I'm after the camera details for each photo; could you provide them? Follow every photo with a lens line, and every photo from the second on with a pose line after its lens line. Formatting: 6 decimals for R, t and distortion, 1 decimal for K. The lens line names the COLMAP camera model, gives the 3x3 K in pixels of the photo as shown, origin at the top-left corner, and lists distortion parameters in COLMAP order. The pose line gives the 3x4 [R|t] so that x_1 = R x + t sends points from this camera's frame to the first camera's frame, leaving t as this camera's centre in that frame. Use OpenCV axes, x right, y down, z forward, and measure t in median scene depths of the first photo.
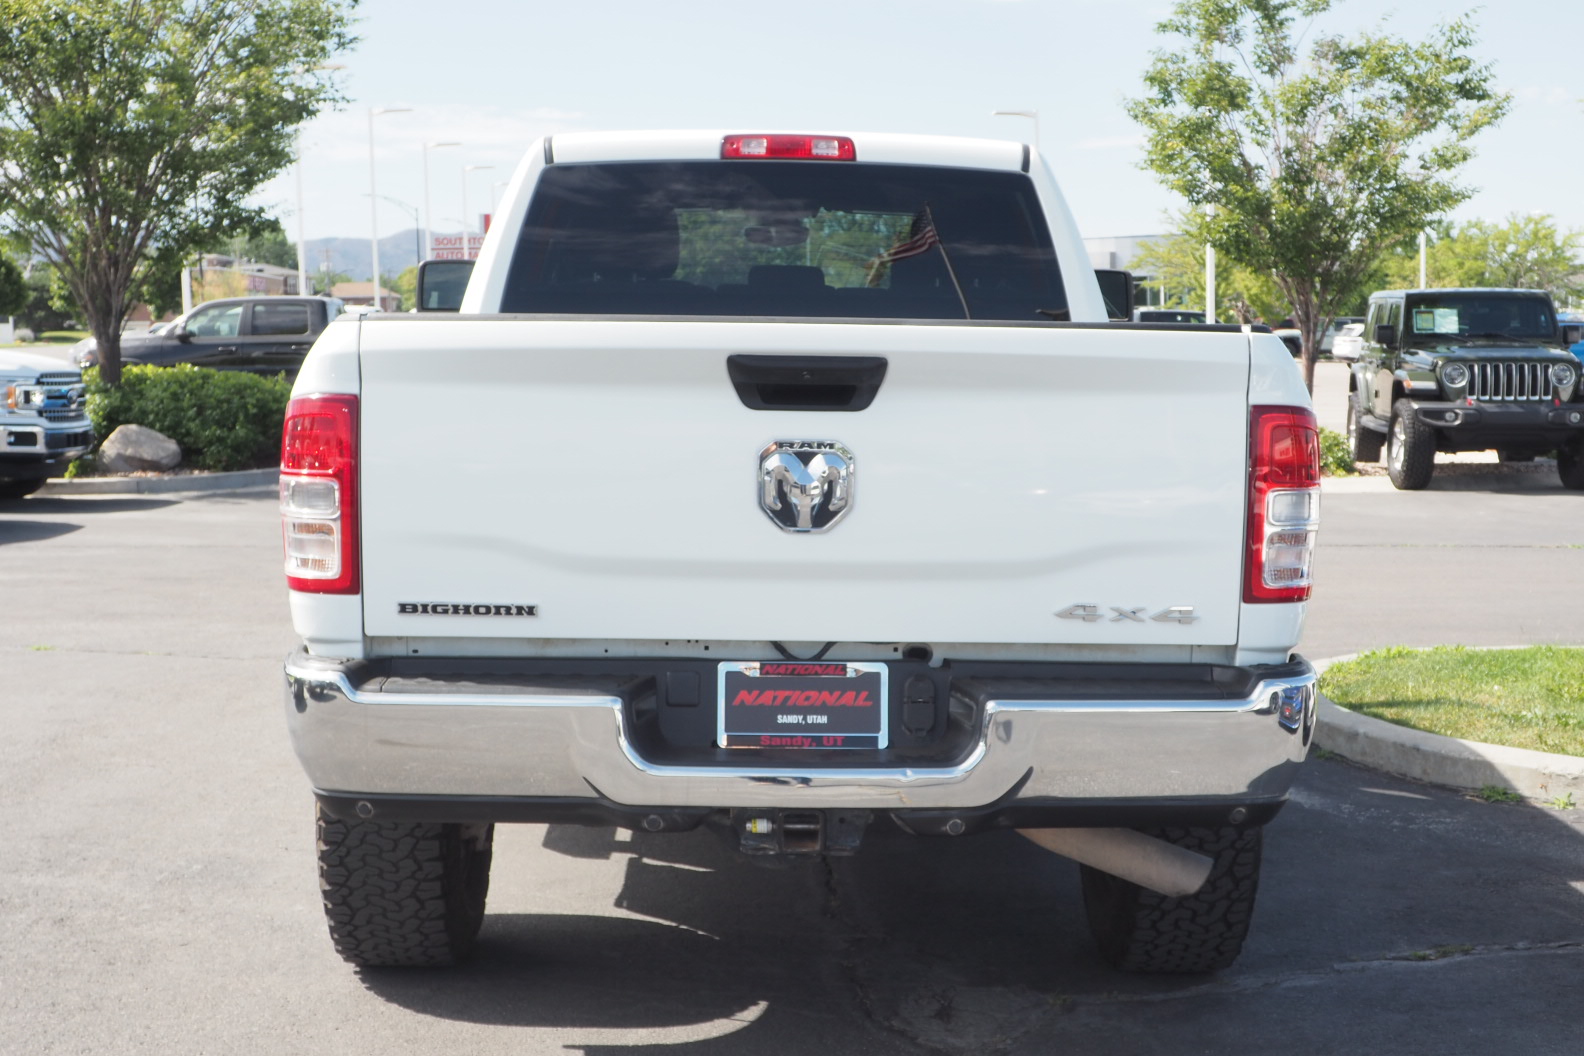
lens RADIAL K [[2075.6, 0, 799.0], [0, 2075.6, 529.4], [0, 0, 1]] dist [-0.014329, 0.000000]
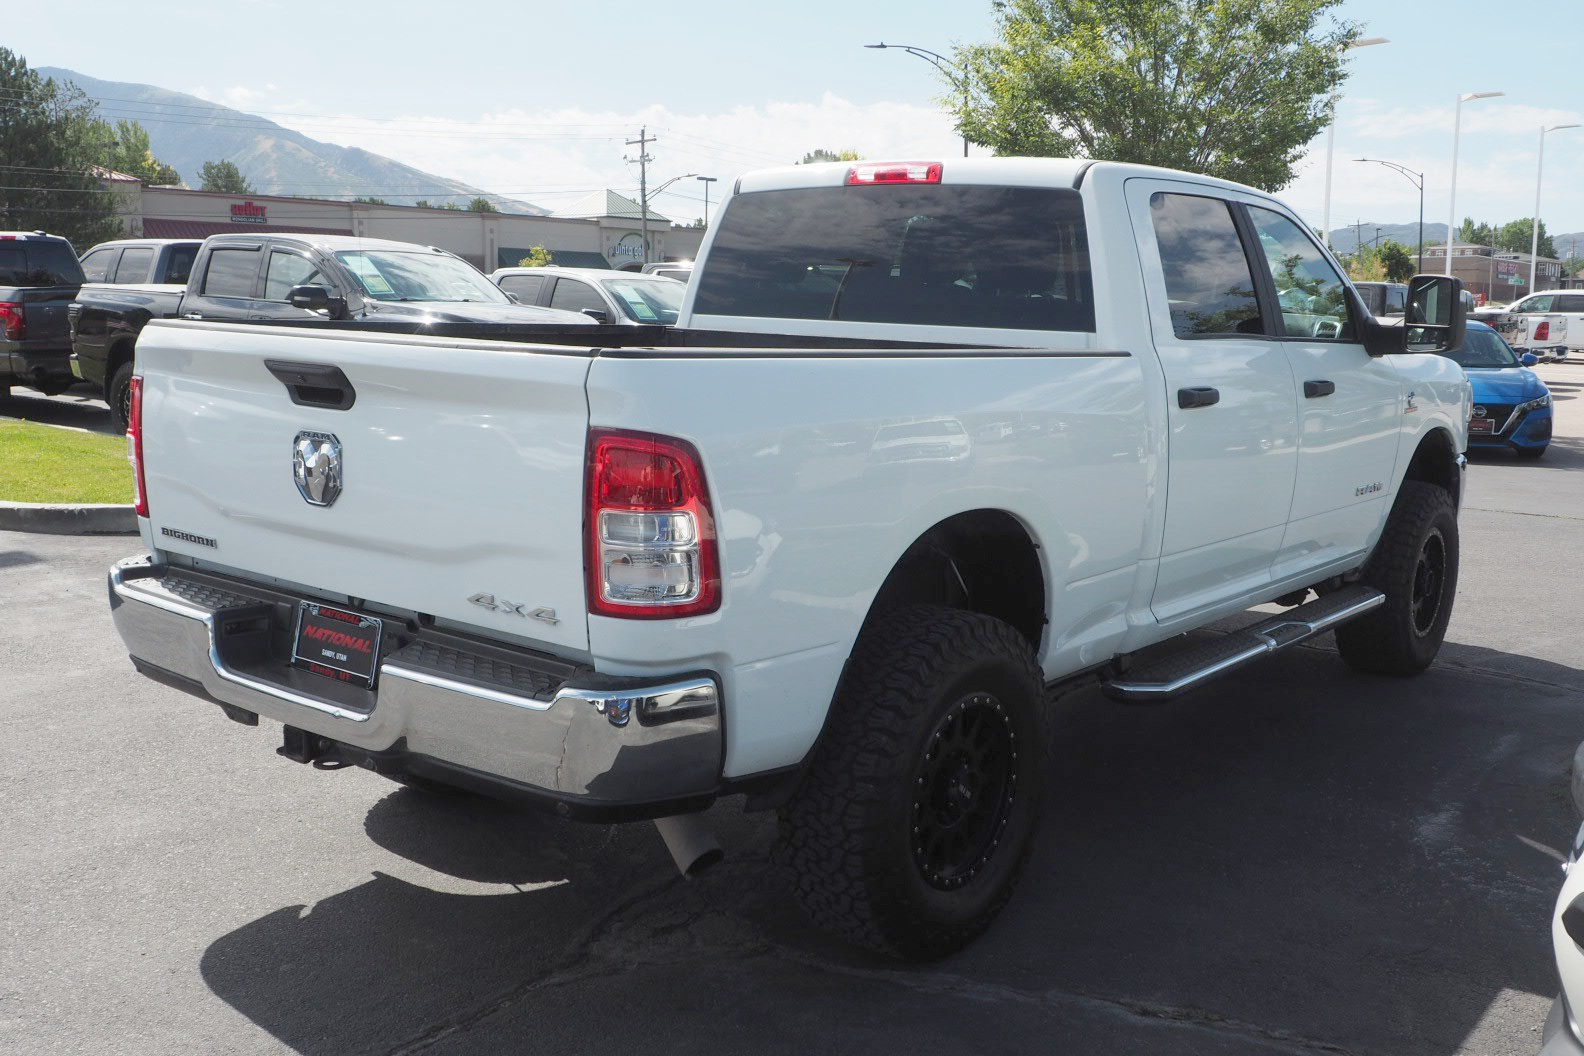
lens RADIAL K [[1531.5, 0, 791.1], [0, 1531.5, 517.5], [0, 0, 1]] dist [-0.020699, 0.000000]
pose [[0.773368, 0.103613, -0.625432, 0.497057], [-0.076079, 0.994592, 0.070697, -0.048564], [0.629375, -0.007093, 0.777069, 0.295056]]
